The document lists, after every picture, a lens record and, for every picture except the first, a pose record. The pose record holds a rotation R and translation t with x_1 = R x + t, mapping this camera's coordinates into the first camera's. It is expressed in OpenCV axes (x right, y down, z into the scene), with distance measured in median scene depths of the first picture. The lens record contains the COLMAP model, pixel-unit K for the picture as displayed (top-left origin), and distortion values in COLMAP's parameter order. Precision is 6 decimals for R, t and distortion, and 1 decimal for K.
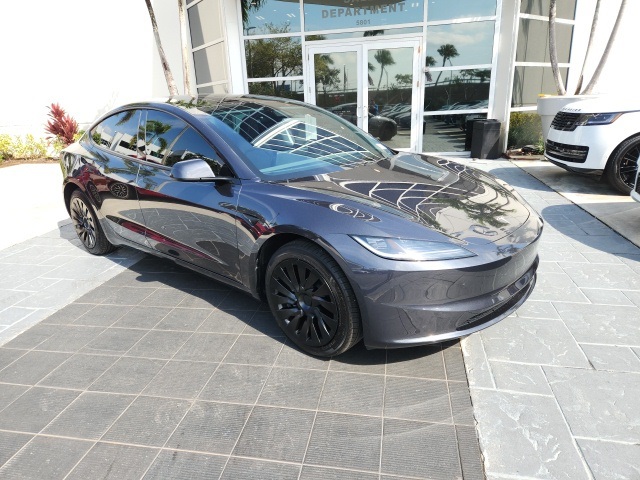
lens RADIAL K [[427.9, 0, 319.1], [0, 427.9, 236.5], [0, 0, 1]] dist [0.062329, -0.047756]
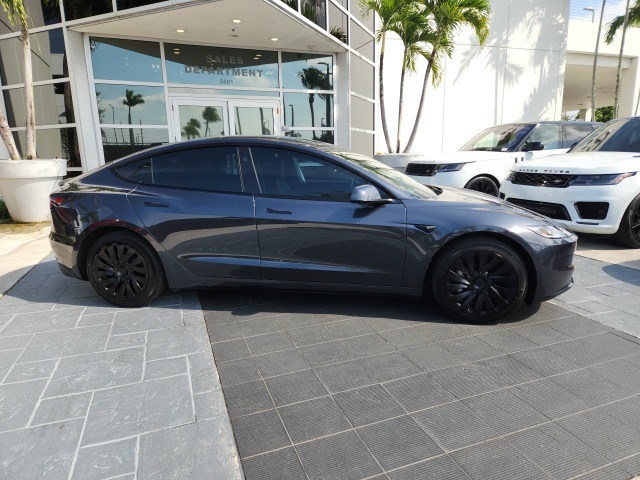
lens RADIAL K [[427.9, 0, 320.1], [0, 427.9, 243.3], [0, 0, 1]] dist [0.062329, -0.047756]
pose [[0.846233, -0.081323, 0.526571, -0.608507], [0.139977, 0.987501, -0.072443, 0.028227], [-0.514098, 0.135012, 0.847039, 0.045011]]
